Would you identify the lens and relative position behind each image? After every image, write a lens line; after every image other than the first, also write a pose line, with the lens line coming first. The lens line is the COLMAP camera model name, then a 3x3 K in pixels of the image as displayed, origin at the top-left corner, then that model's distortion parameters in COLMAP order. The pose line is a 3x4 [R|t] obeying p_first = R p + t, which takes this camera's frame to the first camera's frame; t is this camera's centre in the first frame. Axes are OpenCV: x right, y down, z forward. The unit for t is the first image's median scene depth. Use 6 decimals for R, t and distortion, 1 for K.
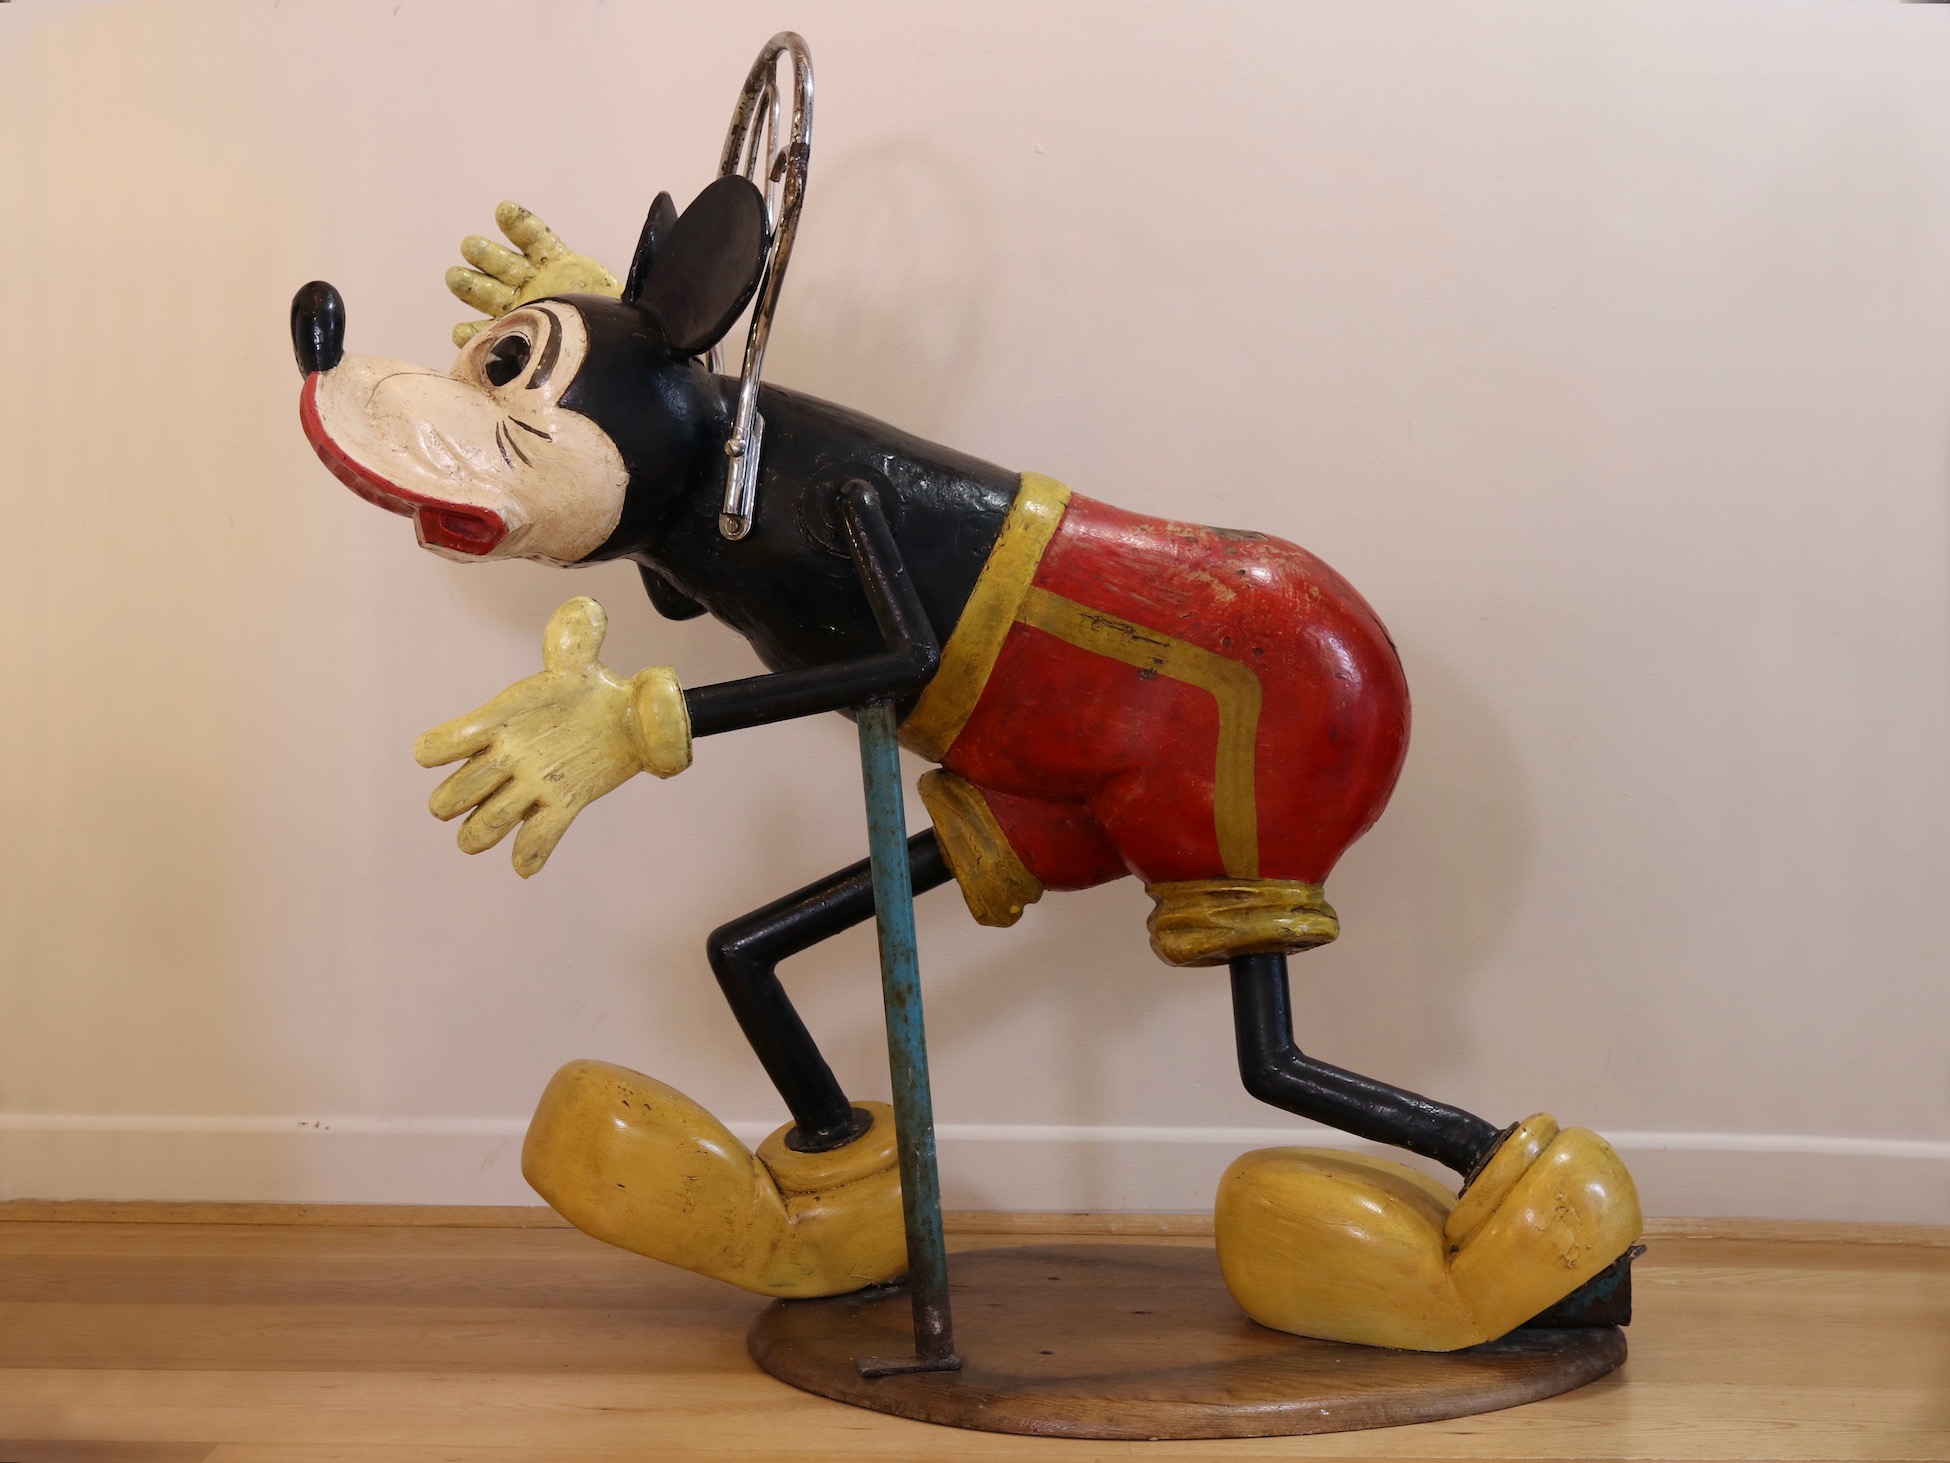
lens RADIAL K [[3002.9, 0, 975.0], [0, 3002.9, 731.5], [0, 0, 1]] dist [0.111374, 0.005558]
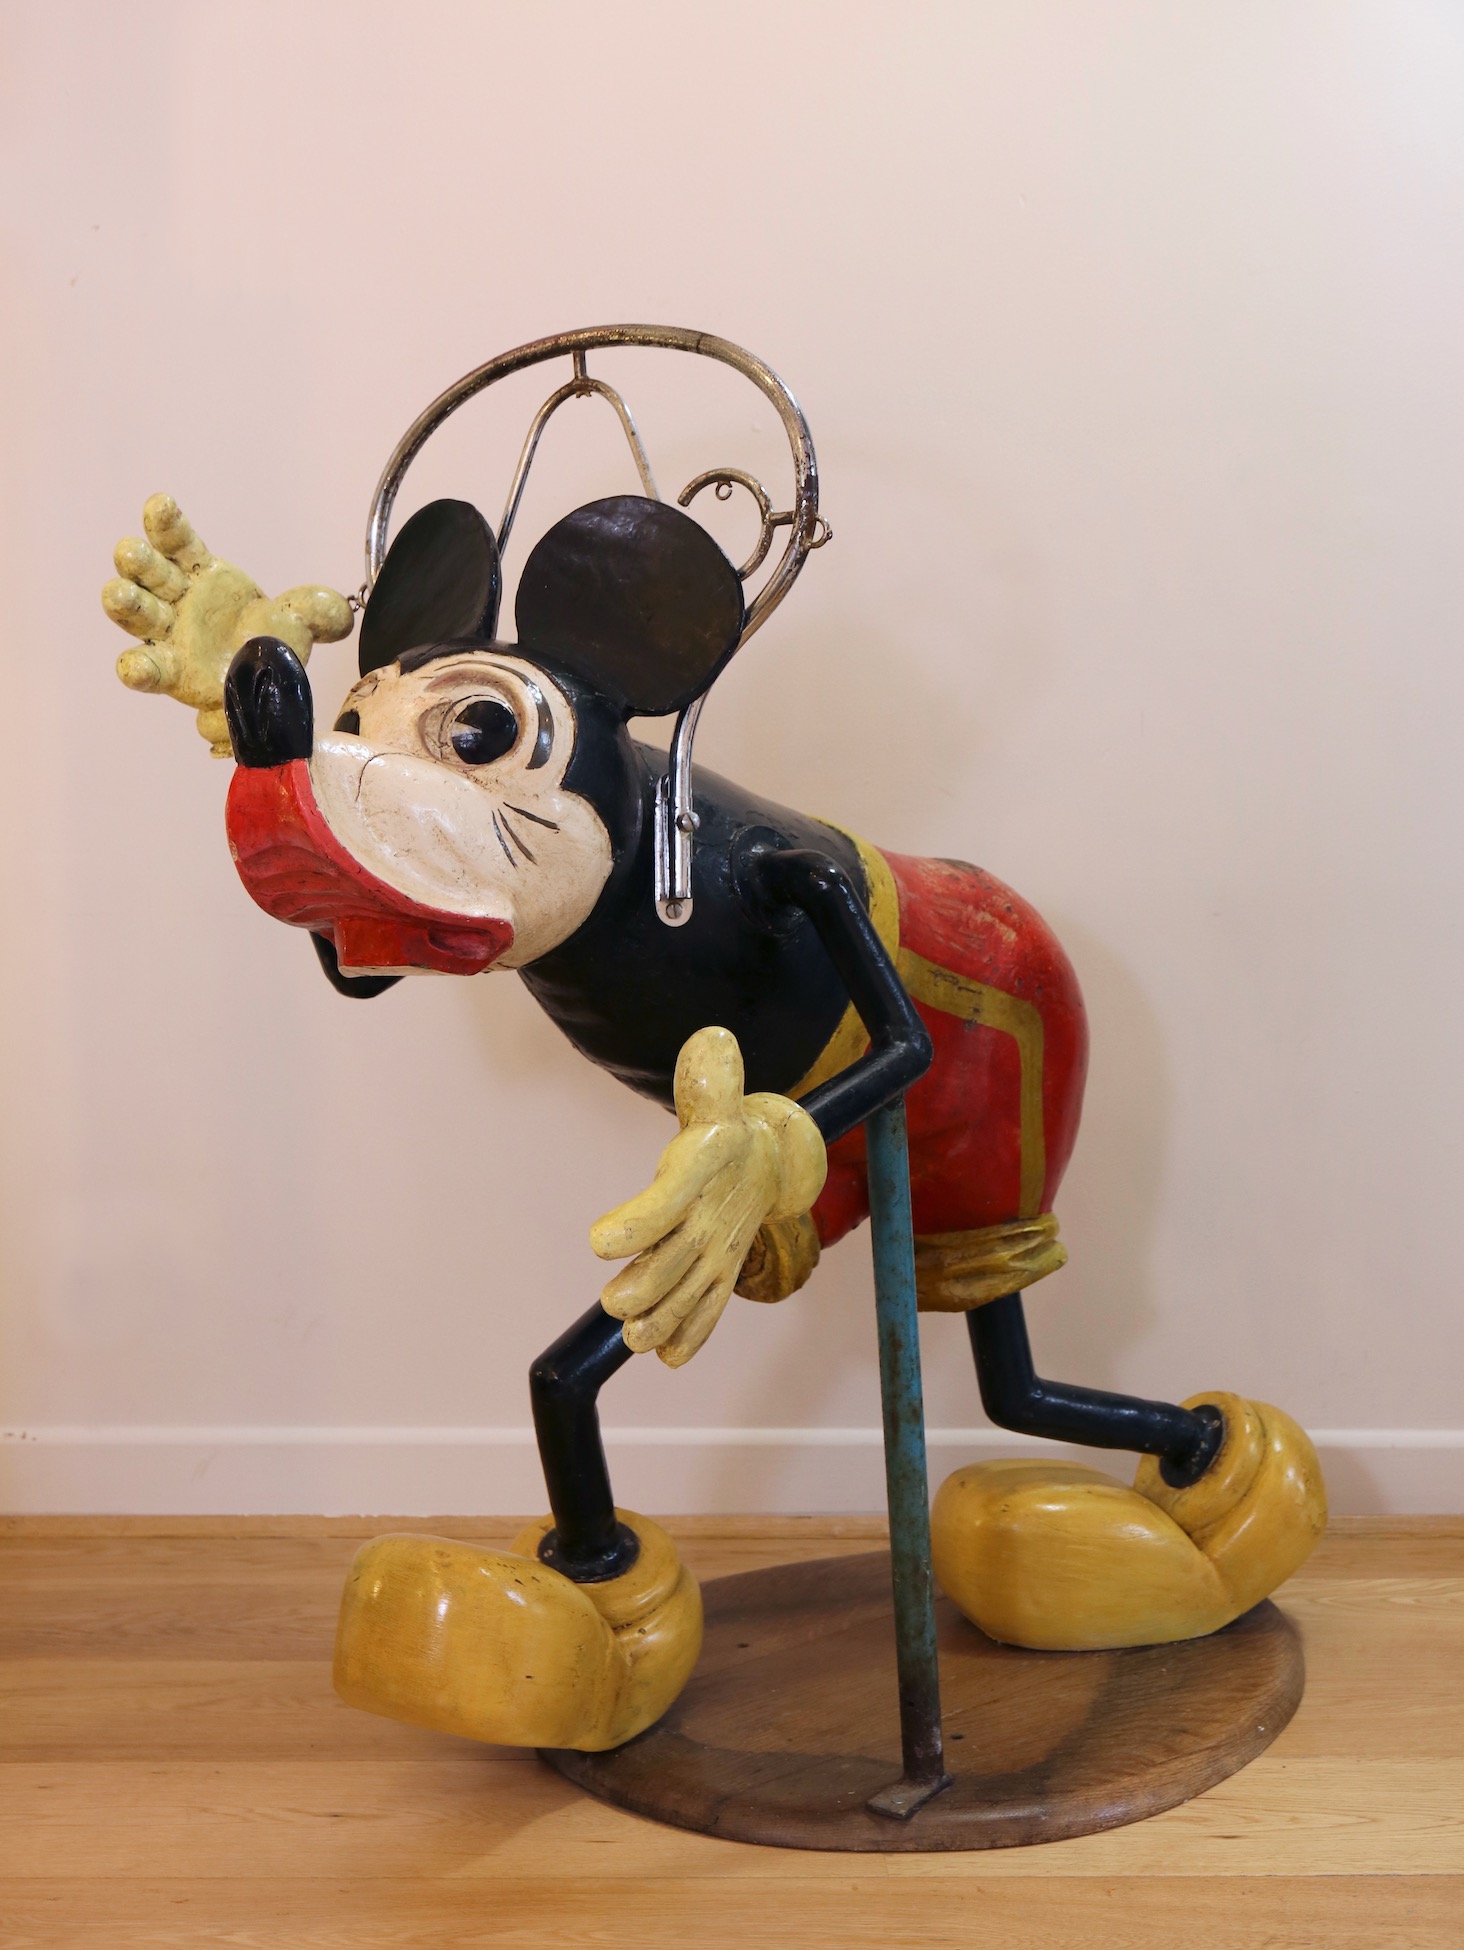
lens RADIAL K [[2865.1, 0, 732.0], [0, 2865.1, 975.0], [0, 0, 1]] dist [0.005447, -0.014519]
pose [[0.729455, -0.097257, 0.677080, -0.617312], [0.048987, 0.994727, 0.090108, -0.121339], [-0.682273, -0.032561, 0.730372, 0.382933]]
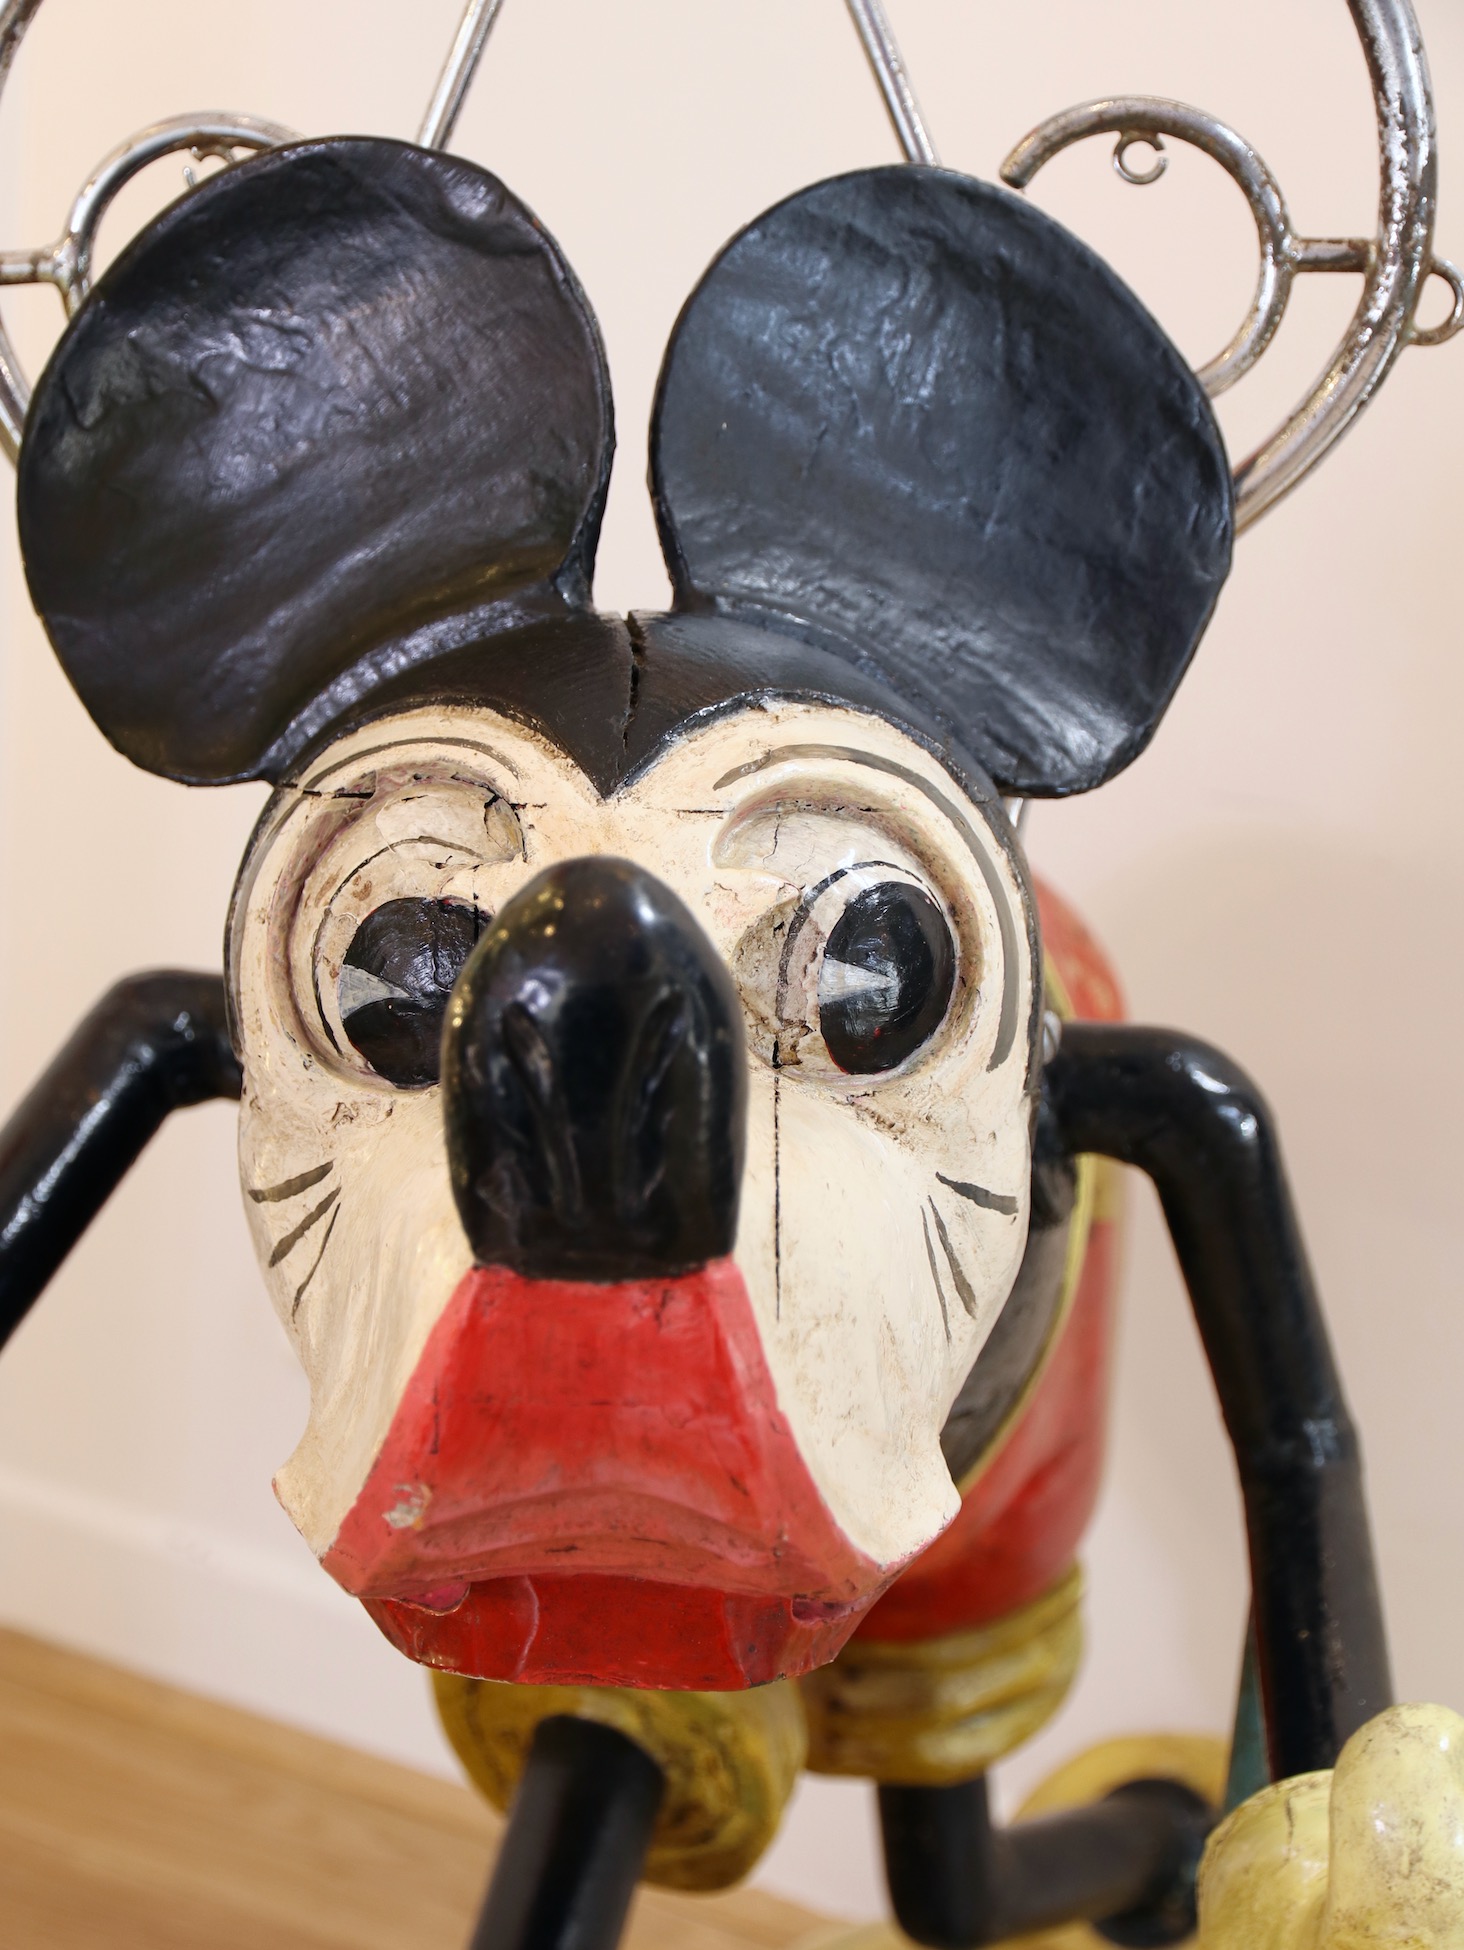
lens RADIAL K [[4239.8, 0, 732.0], [0, 4239.8, 975.0], [0, 0, 1]] dist [0.047685, 0.161917]
pose [[0.297973, -0.272356, 0.914896, -0.503551], [-0.024651, 0.955918, 0.292596, -0.231308], [-0.954256, -0.109739, 0.278124, 0.883567]]
